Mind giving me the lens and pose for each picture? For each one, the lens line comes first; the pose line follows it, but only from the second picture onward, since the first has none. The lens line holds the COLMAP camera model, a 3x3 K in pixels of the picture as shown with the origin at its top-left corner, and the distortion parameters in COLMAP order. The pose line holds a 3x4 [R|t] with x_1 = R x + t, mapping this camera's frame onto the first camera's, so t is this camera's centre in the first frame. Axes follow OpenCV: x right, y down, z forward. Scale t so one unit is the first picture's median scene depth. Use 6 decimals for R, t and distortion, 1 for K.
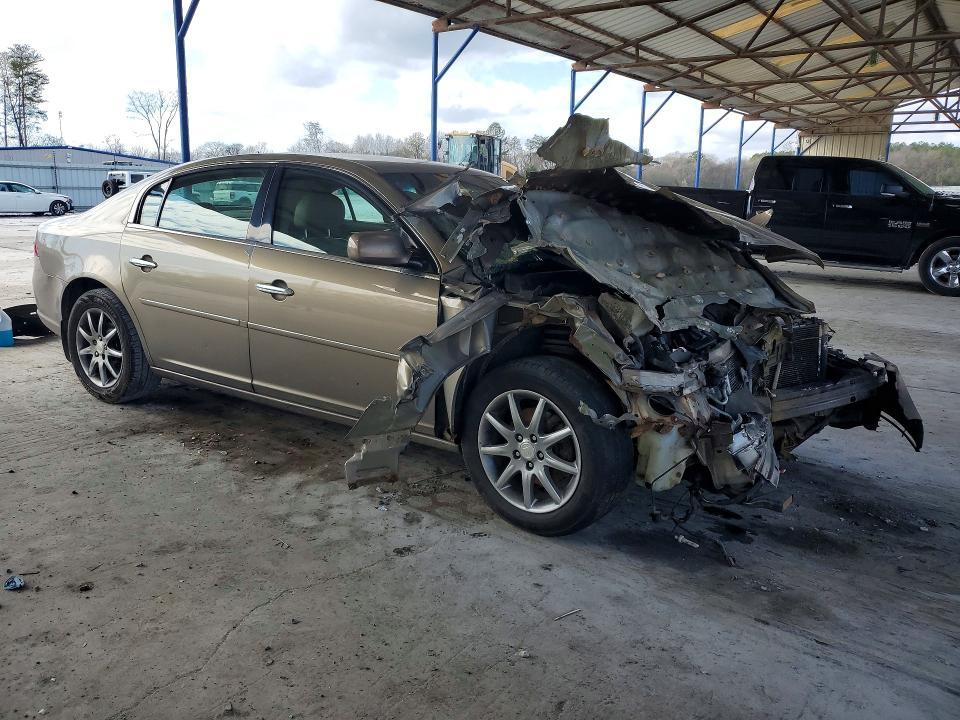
lens RADIAL K [[752.5, 0, 478.3], [0, 752.5, 357.2], [0, 0, 1]] dist [0.007087, 0.008616]
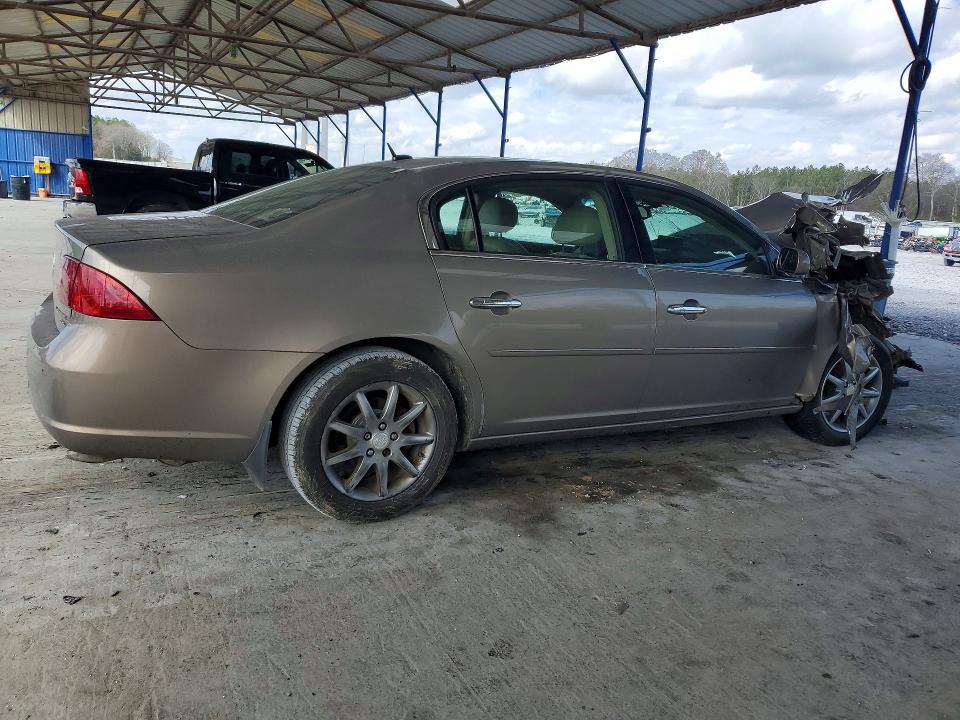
lens RADIAL K [[752.5, 0, 476.0], [0, 752.5, 364.2], [0, 0, 1]] dist [0.007087, 0.008616]
pose [[0.439210, -0.180911, 0.879981, -1.277255], [0.134473, 0.981718, 0.134709, -0.186783], [-0.888263, 0.059168, 0.455508, 0.799649]]
